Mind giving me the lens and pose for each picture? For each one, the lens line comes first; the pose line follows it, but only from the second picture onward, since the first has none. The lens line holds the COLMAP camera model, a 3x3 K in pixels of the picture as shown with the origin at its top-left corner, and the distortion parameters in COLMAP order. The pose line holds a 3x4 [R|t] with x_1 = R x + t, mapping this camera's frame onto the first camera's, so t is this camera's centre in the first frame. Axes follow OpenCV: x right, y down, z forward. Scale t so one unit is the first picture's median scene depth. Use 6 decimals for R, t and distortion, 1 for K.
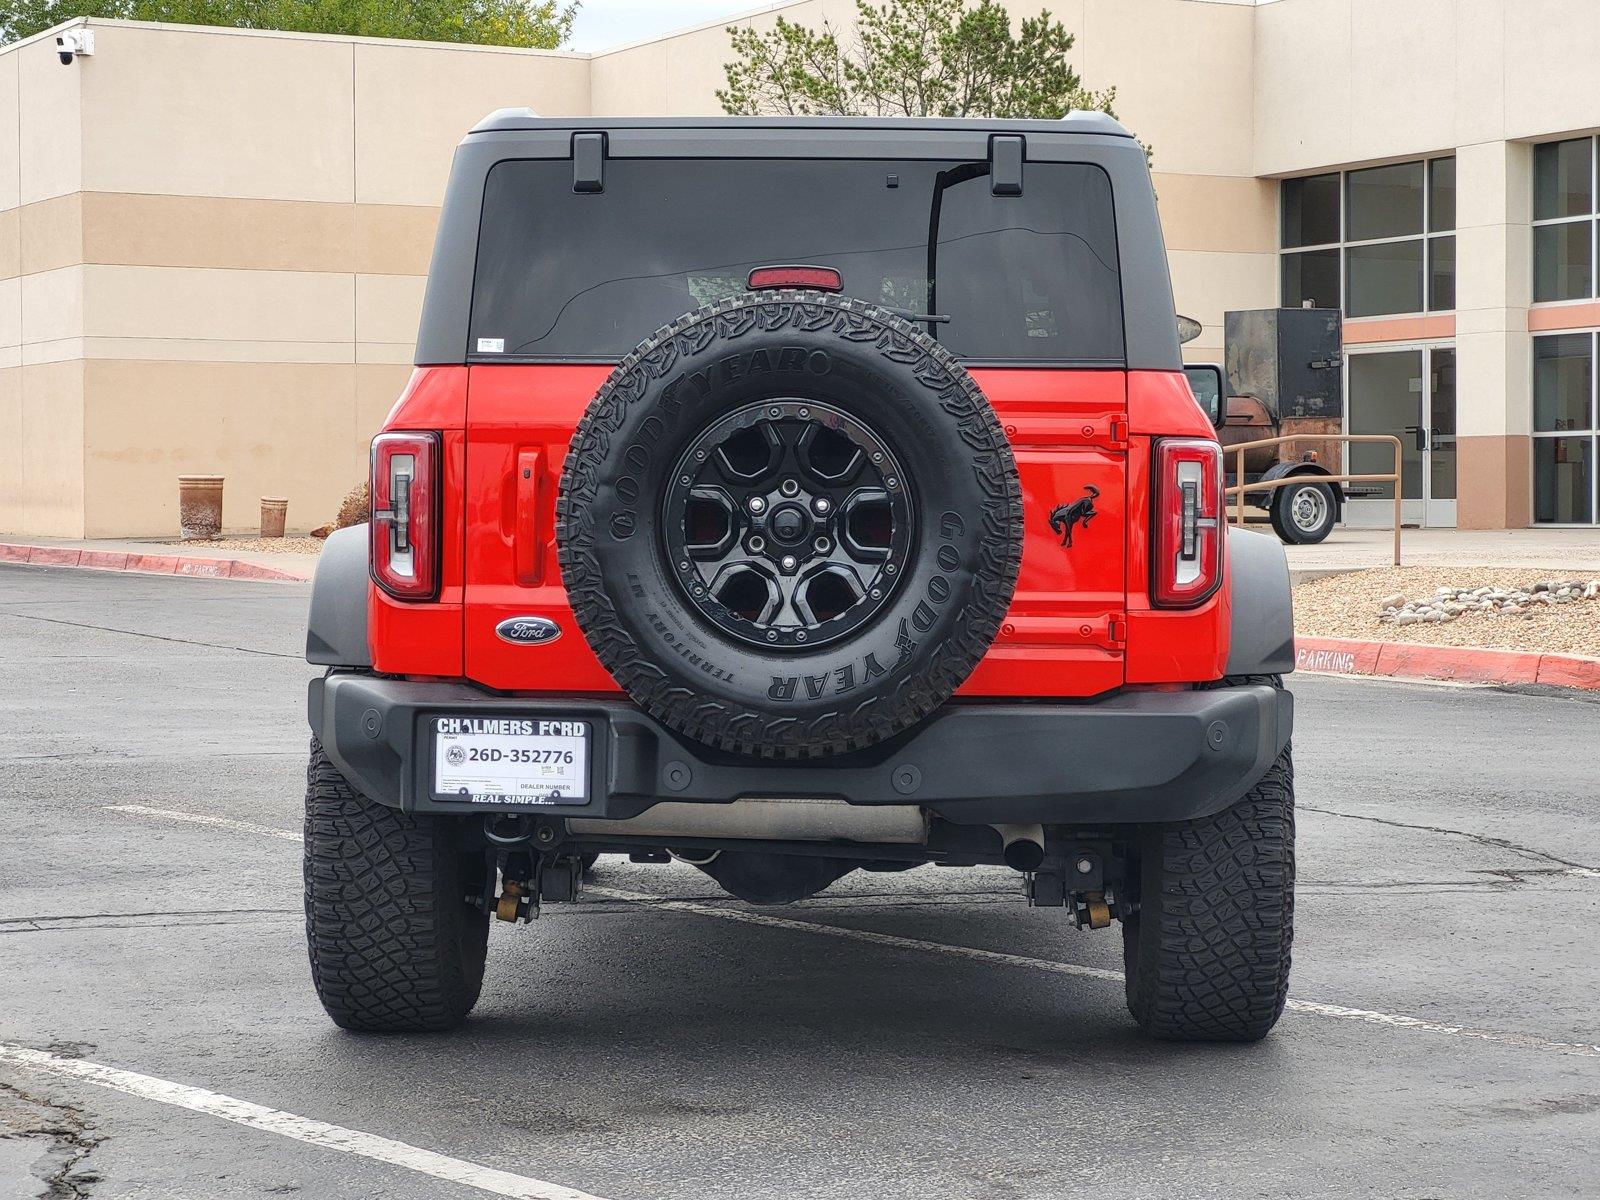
lens RADIAL K [[3555.4, 0, 800.0], [0, 3555.4, 600.0], [0, 0, 1]] dist [-0.352988, 5.370445]
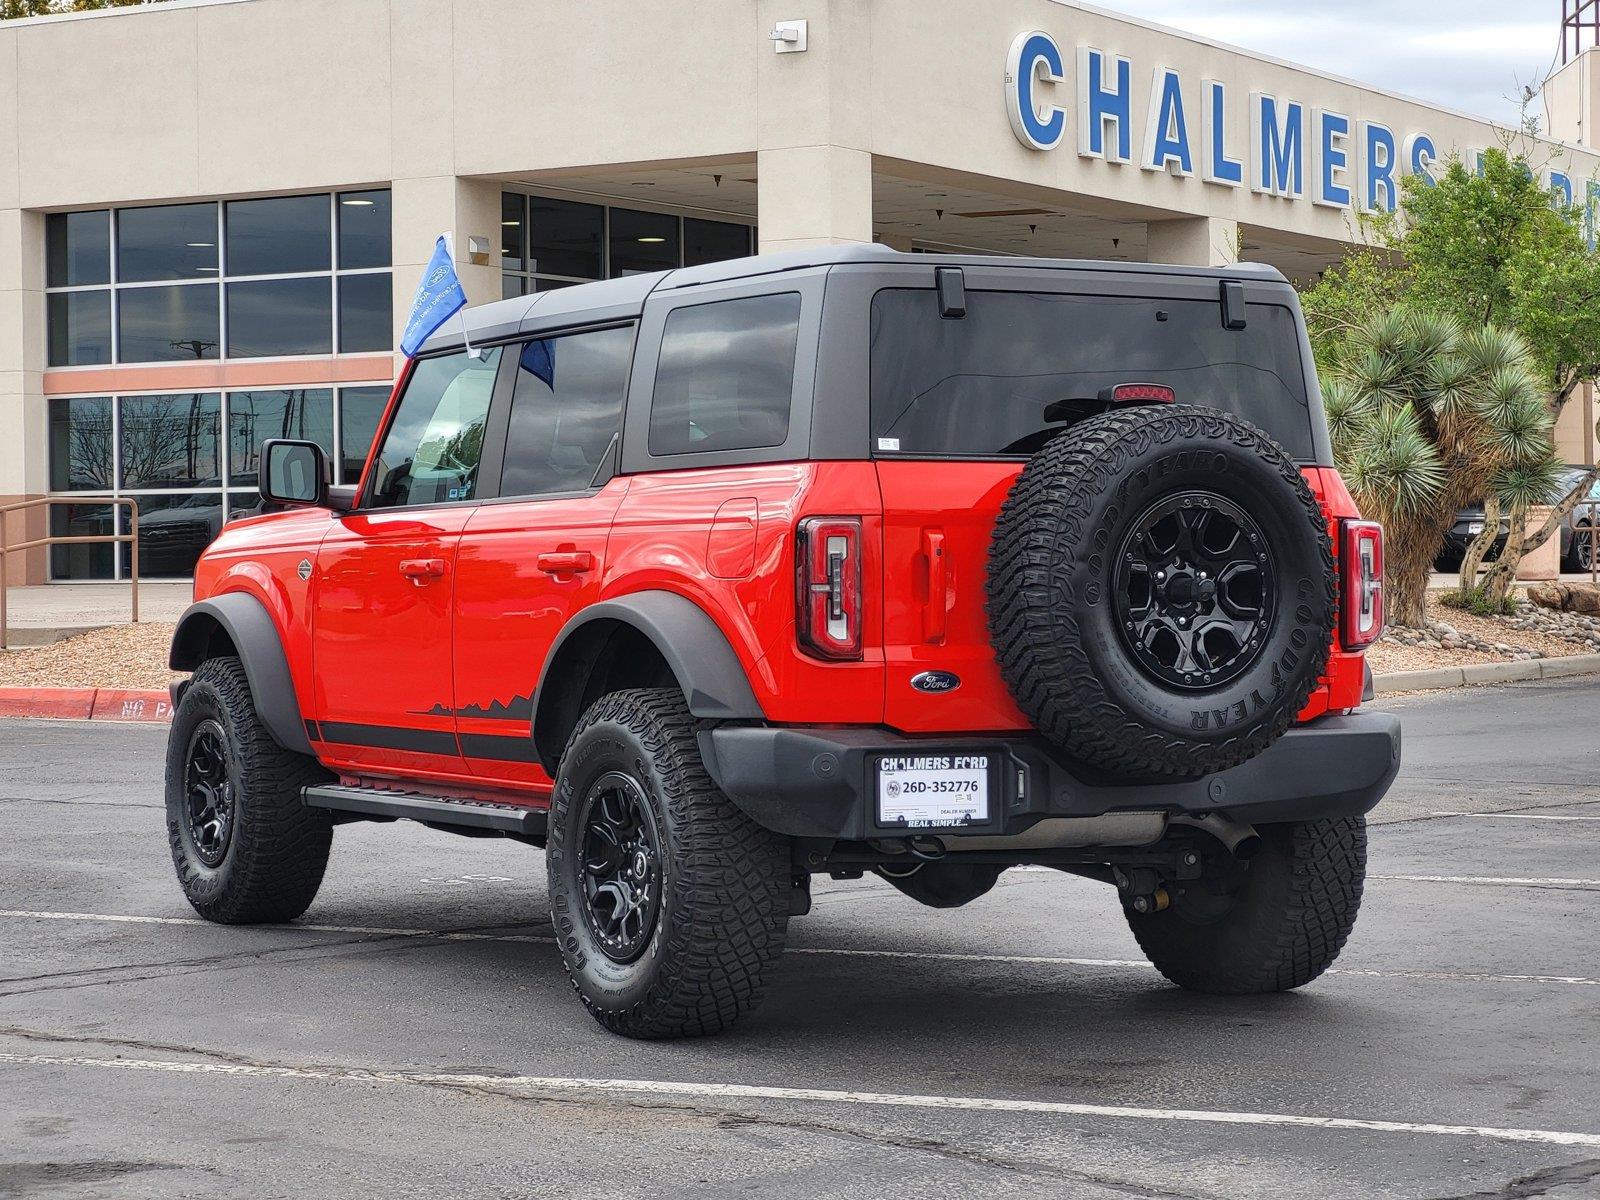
lens RADIAL K [[3555.4, 0, 800.0], [0, 3555.4, 600.0], [0, 0, 1]] dist [-0.352988, 5.370445]
pose [[0.863298, -0.016991, 0.504409, -0.725364], [0.024558, 0.999663, -0.008357, -0.010376], [-0.504098, 0.019601, 0.863424, -0.015246]]
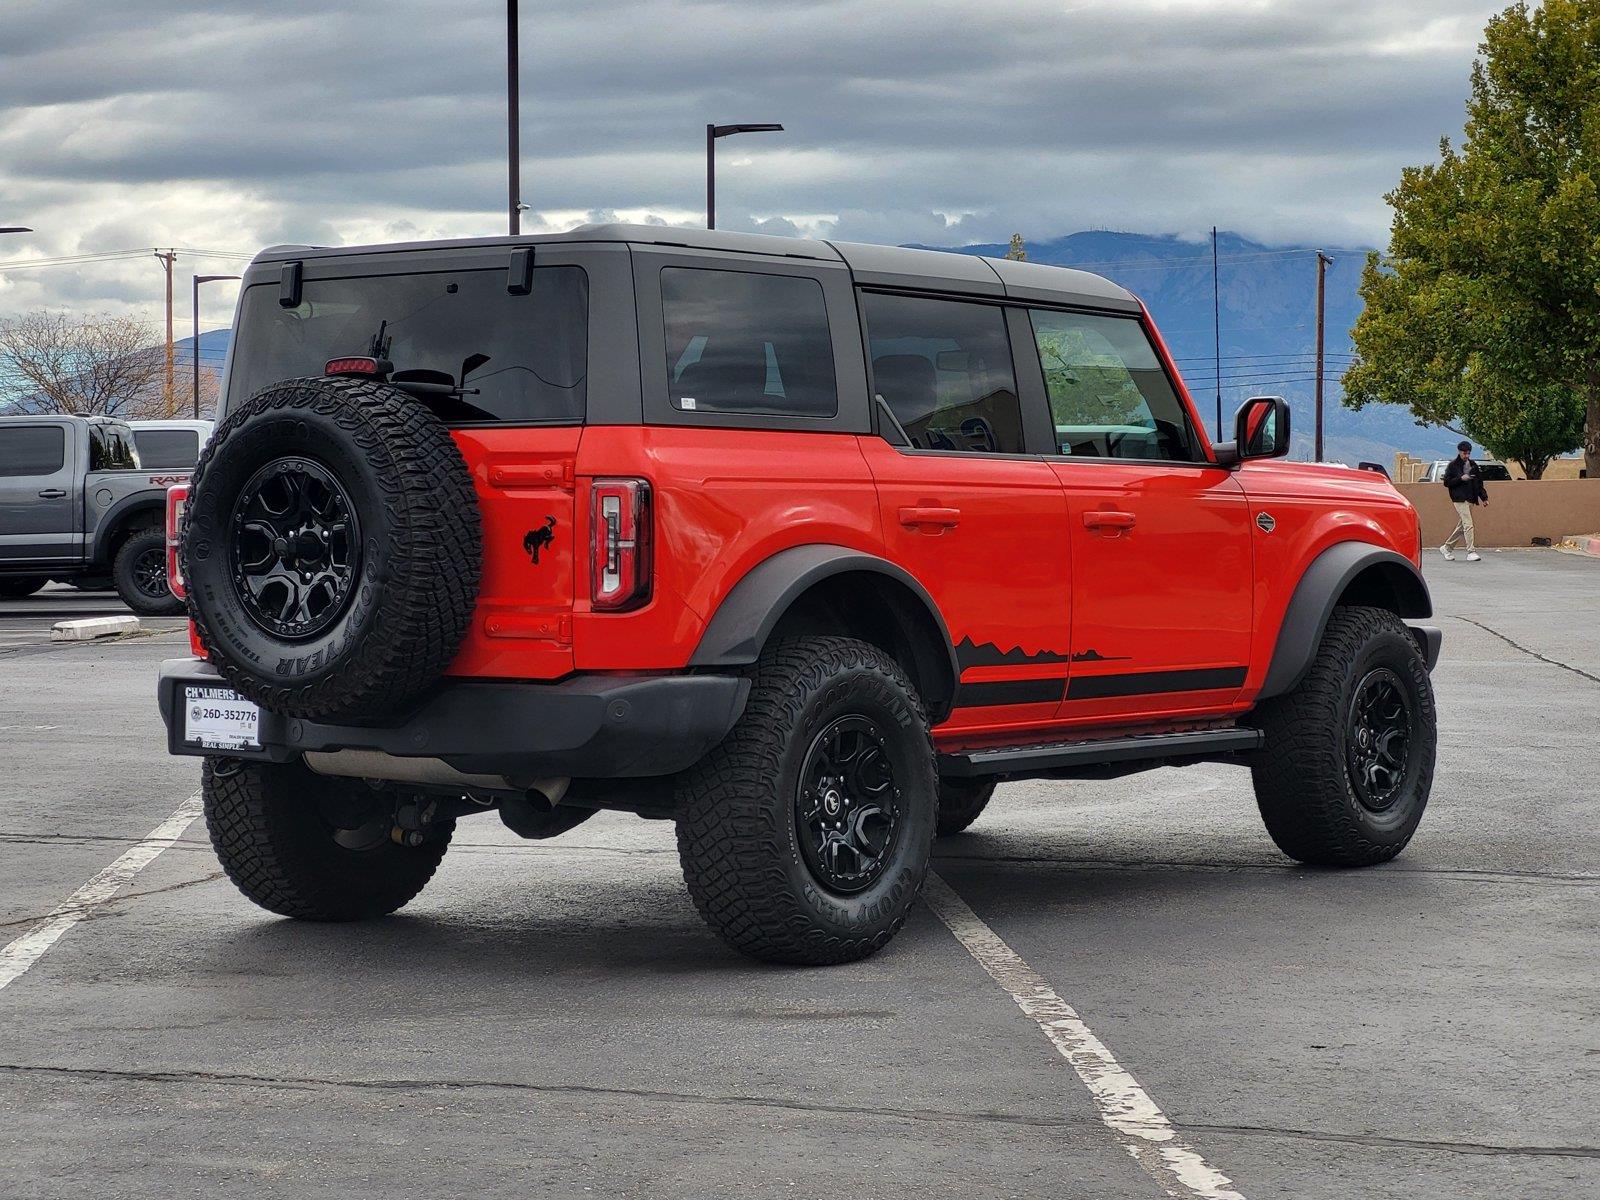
lens RADIAL K [[3555.4, 0, 800.0], [0, 3555.4, 600.0], [0, 0, 1]] dist [-0.352988, 5.370445]
pose [[0.821729, 0.002490, -0.569874, 0.897679], [-0.006058, 0.999972, -0.004366, 0.003495], [0.569847, 0.007039, 0.821721, -0.014430]]
